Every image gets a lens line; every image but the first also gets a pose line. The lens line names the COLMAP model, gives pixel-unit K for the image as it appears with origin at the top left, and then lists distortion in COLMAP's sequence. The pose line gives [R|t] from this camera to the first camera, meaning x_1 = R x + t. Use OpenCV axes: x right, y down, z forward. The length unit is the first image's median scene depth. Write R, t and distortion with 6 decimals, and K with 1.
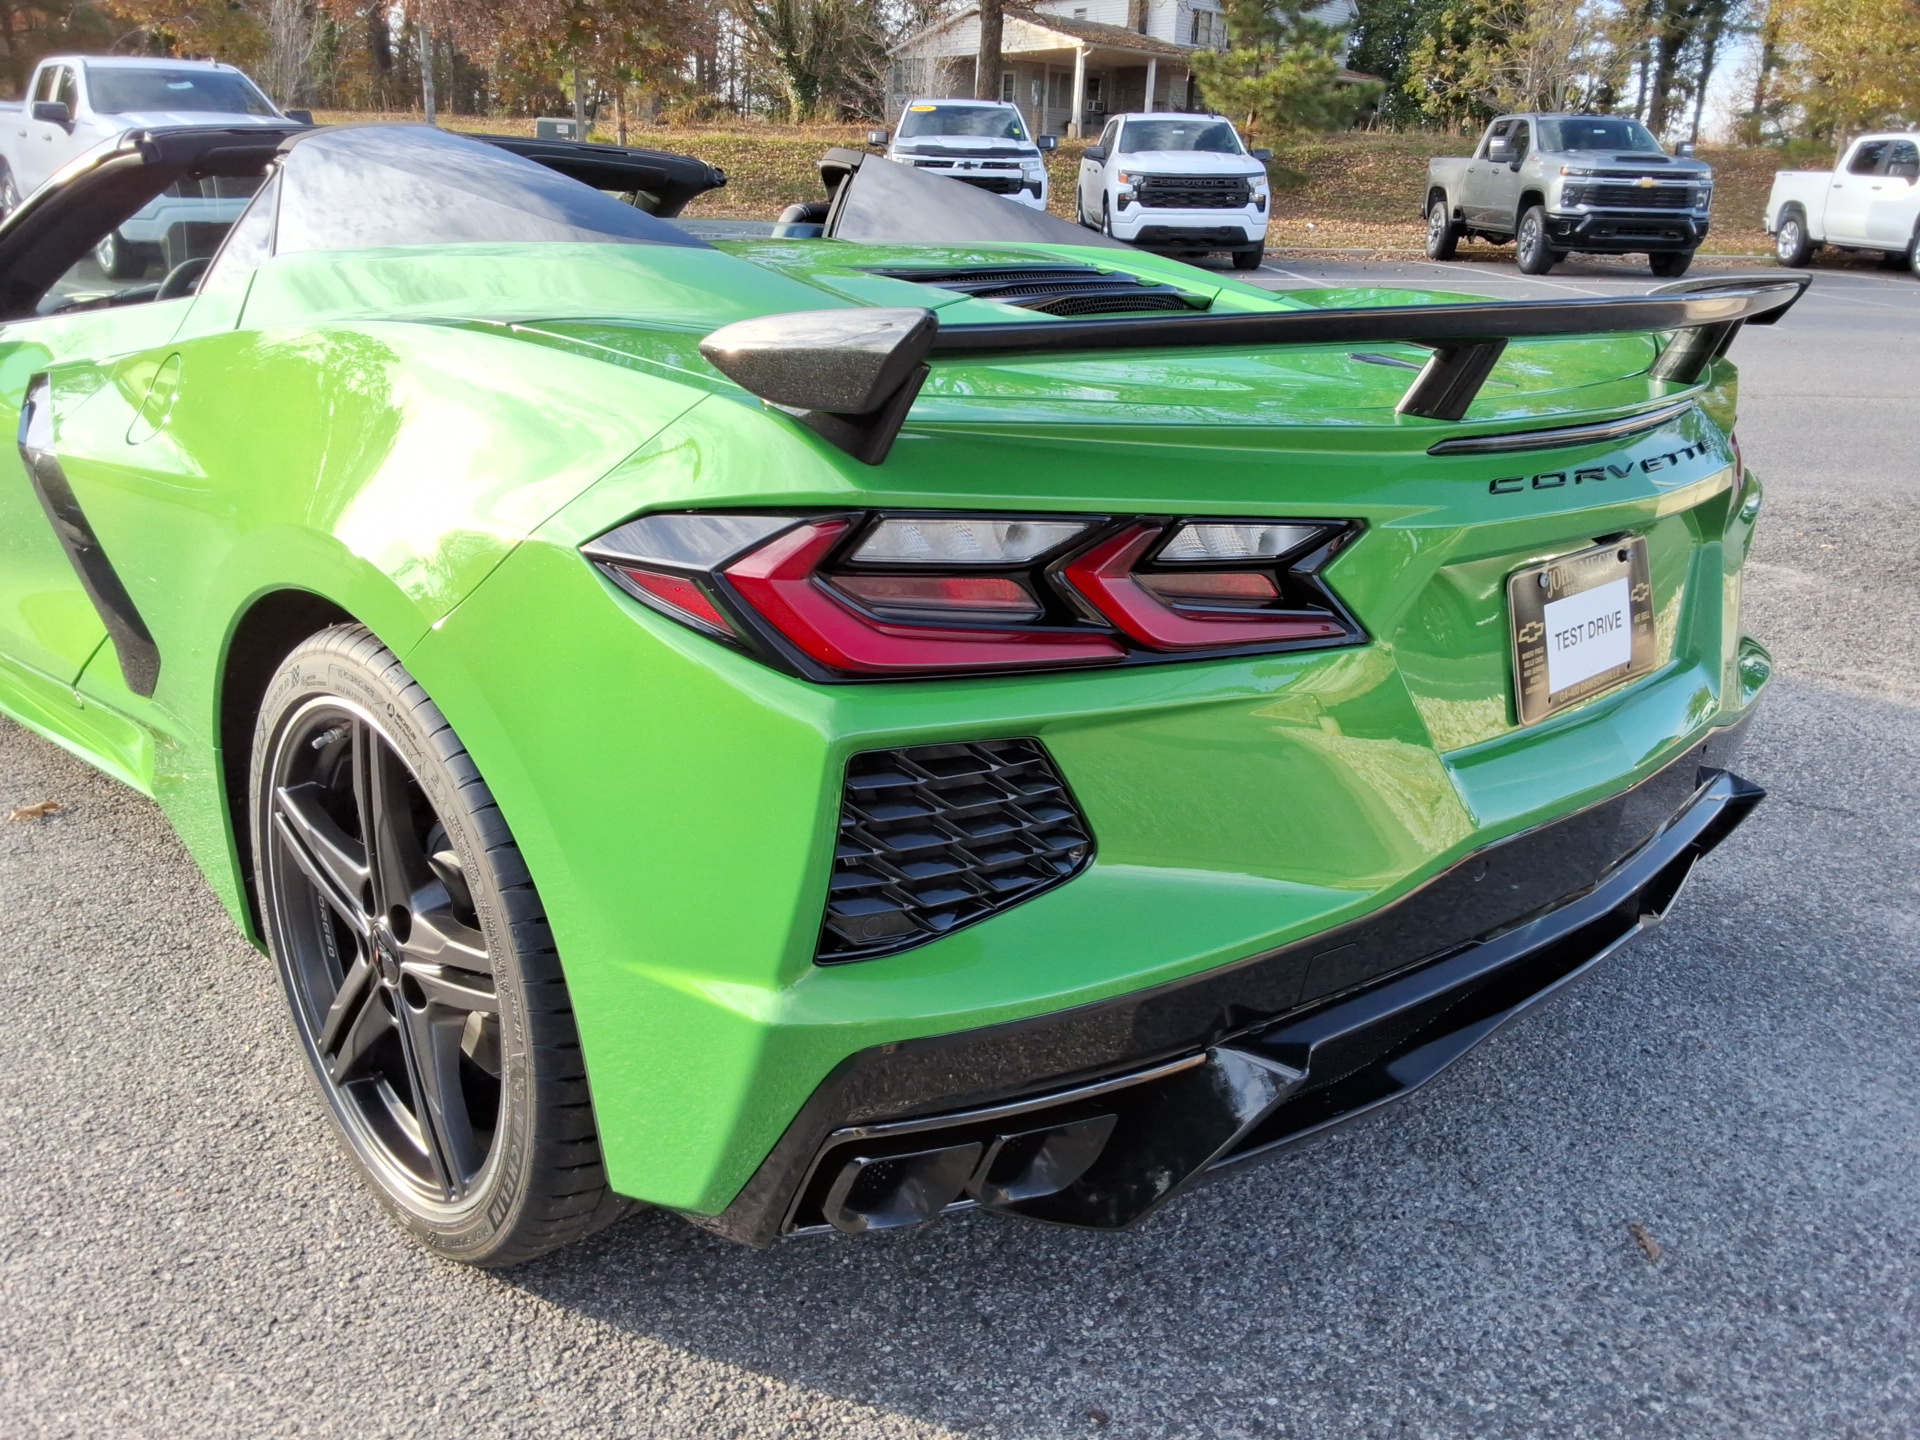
lens RADIAL K [[1537.0, 0, 969.4], [0, 1537.0, 712.4], [0, 0, 1]] dist [0.092508, -0.150140]
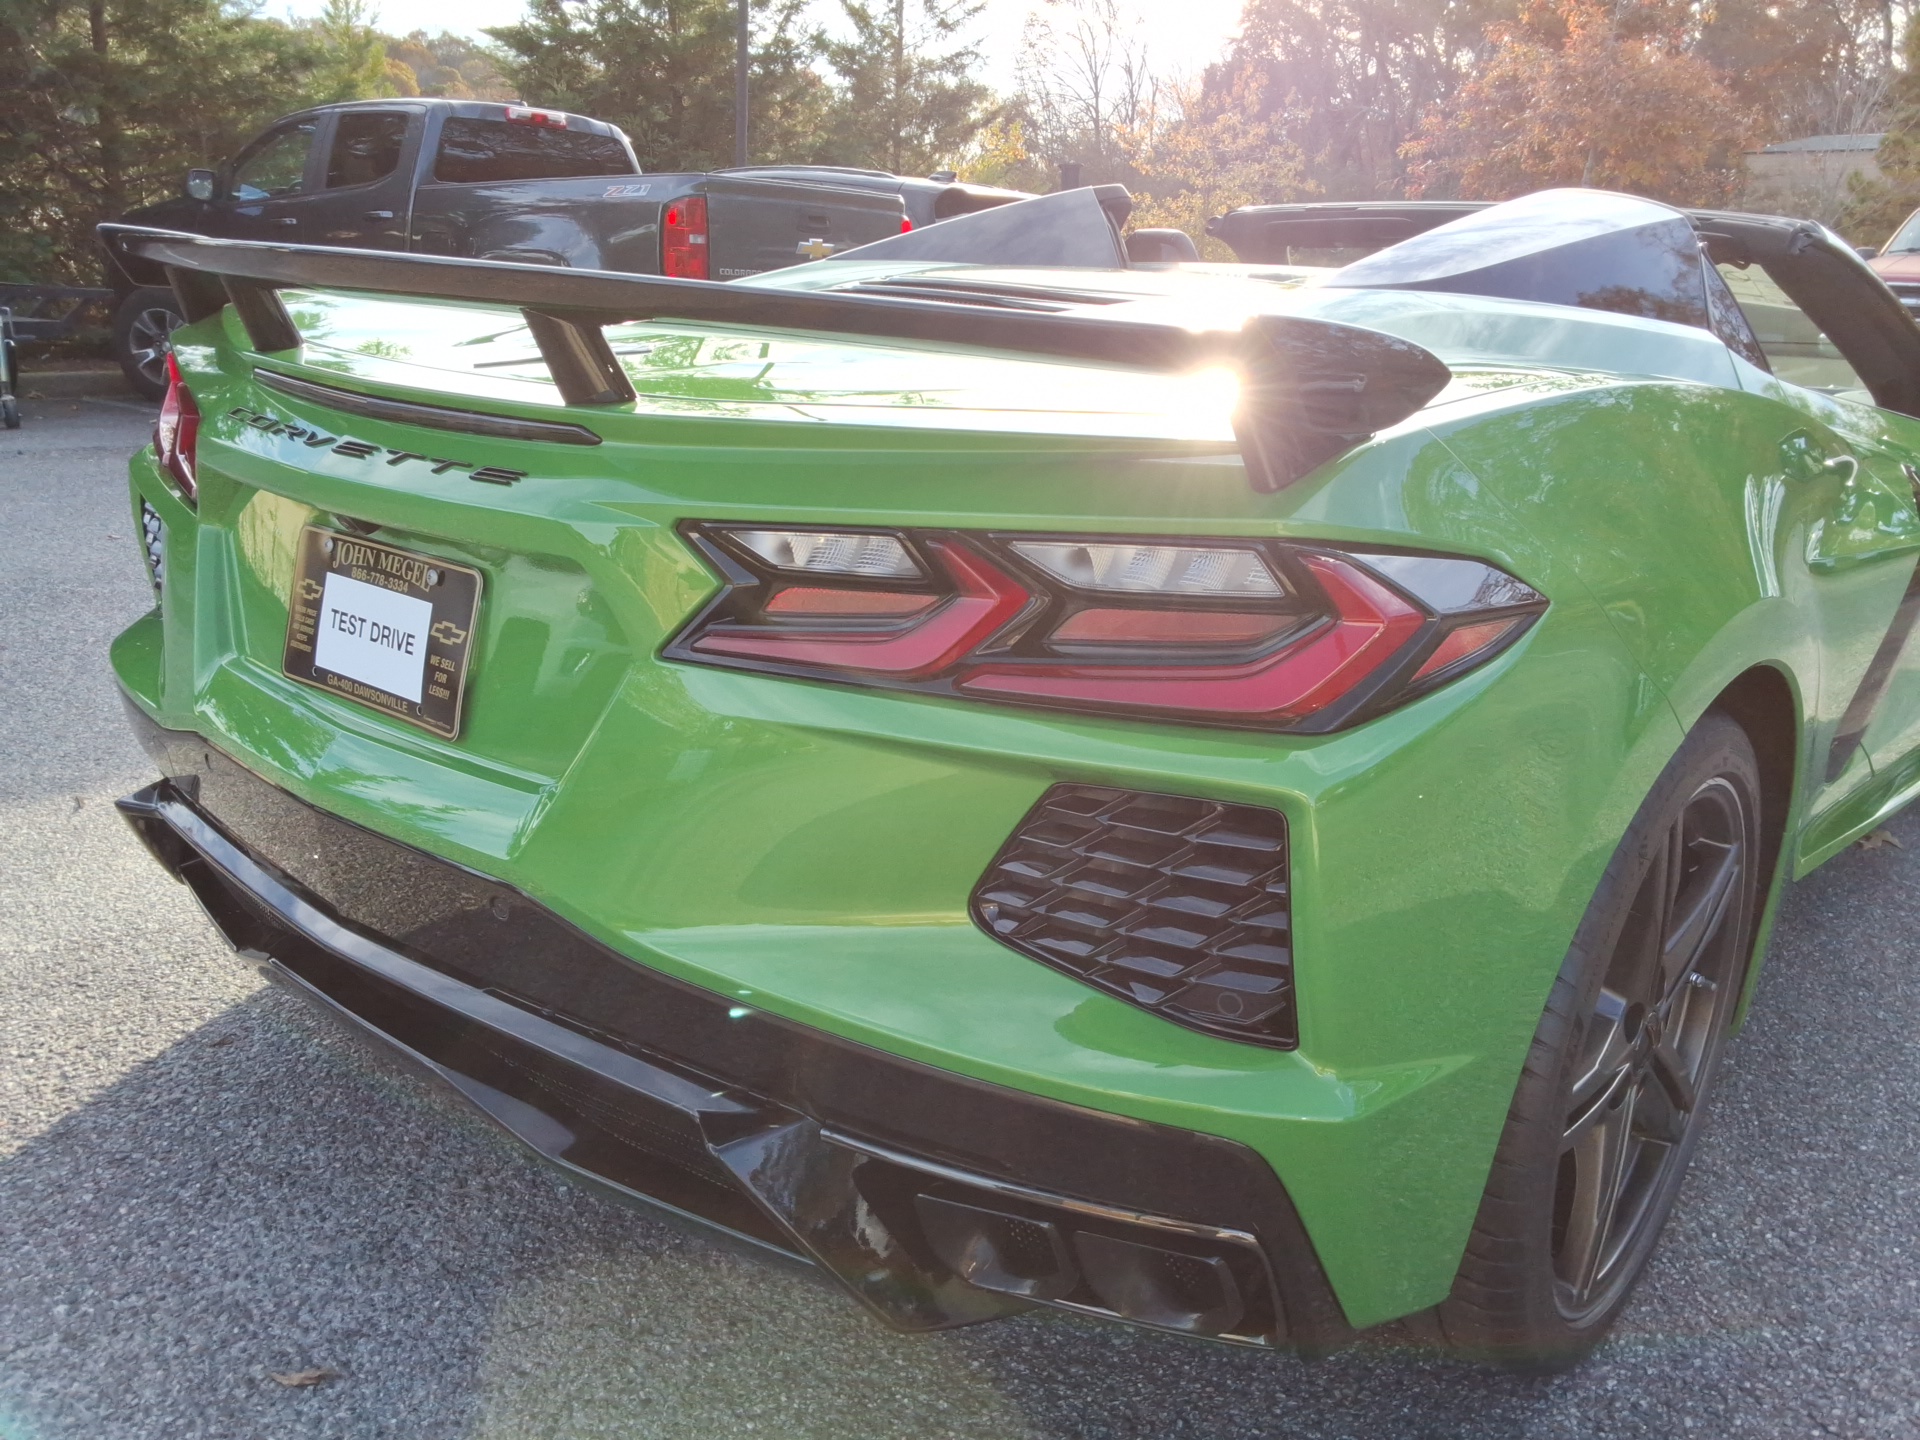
lens RADIAL K [[1537.0, 0, 969.4], [0, 1537.0, 712.4], [0, 0, 1]] dist [0.092508, -0.150140]
pose [[0.097364, 0.261614, -0.960249, 1.244457], [-0.354689, 0.910604, 0.212125, -0.307005], [0.929901, 0.319936, 0.181452, 1.123890]]
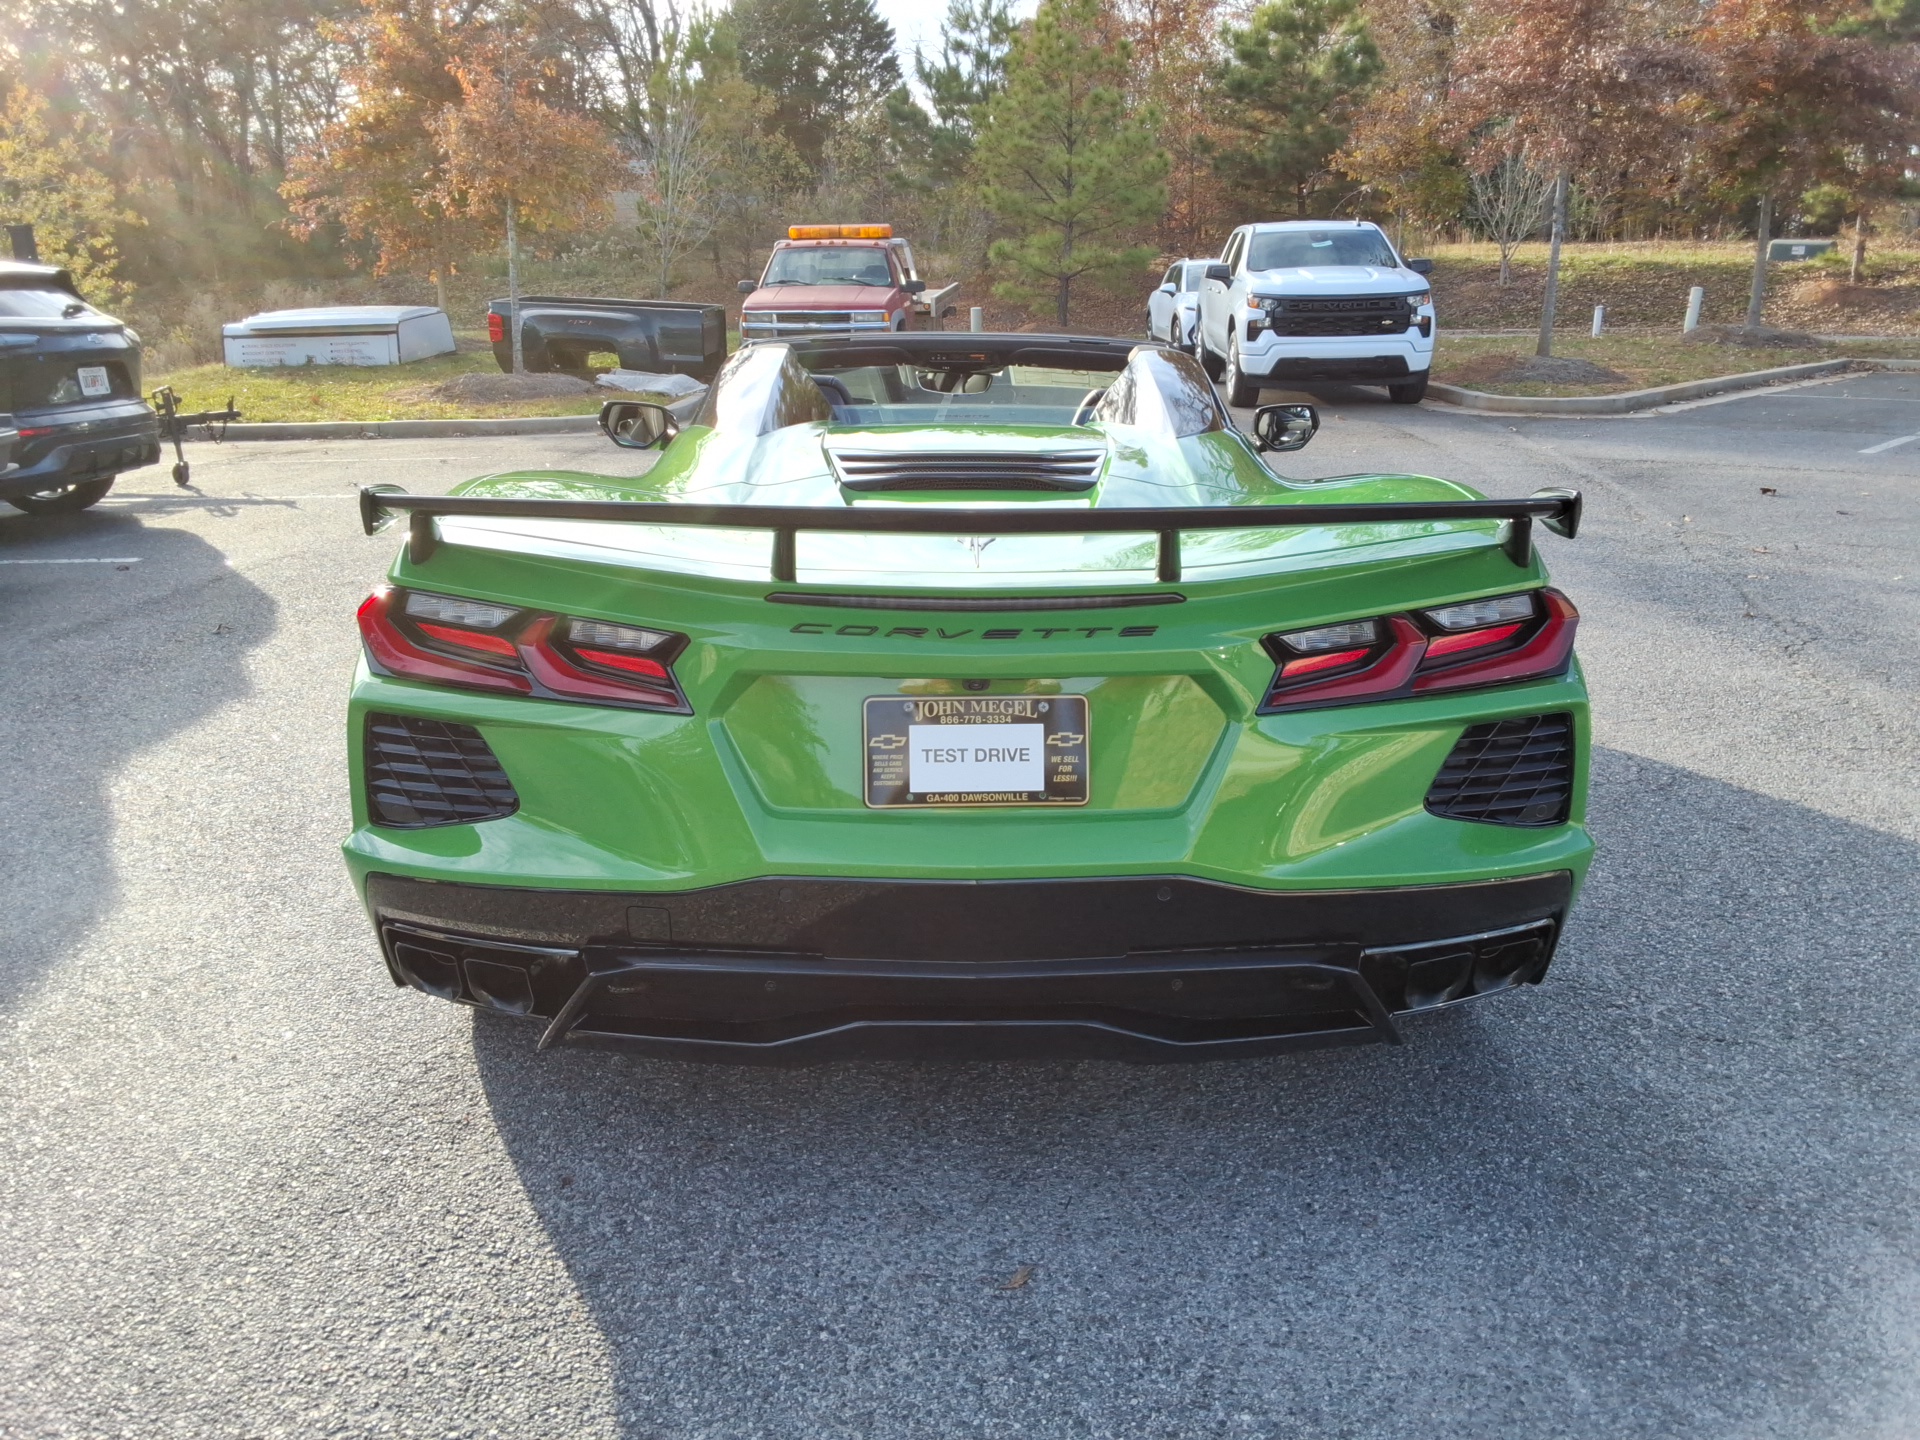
lens RADIAL K [[1521.3, 0, 975.2], [0, 1521.3, 722.6], [0, 0, 1]] dist [0.104393, -0.139588]
pose [[0.727467, 0.156296, -0.668104, 1.193002], [-0.199290, 0.979864, 0.012231, -0.091001], [0.656563, 0.124249, 0.743967, 0.048503]]
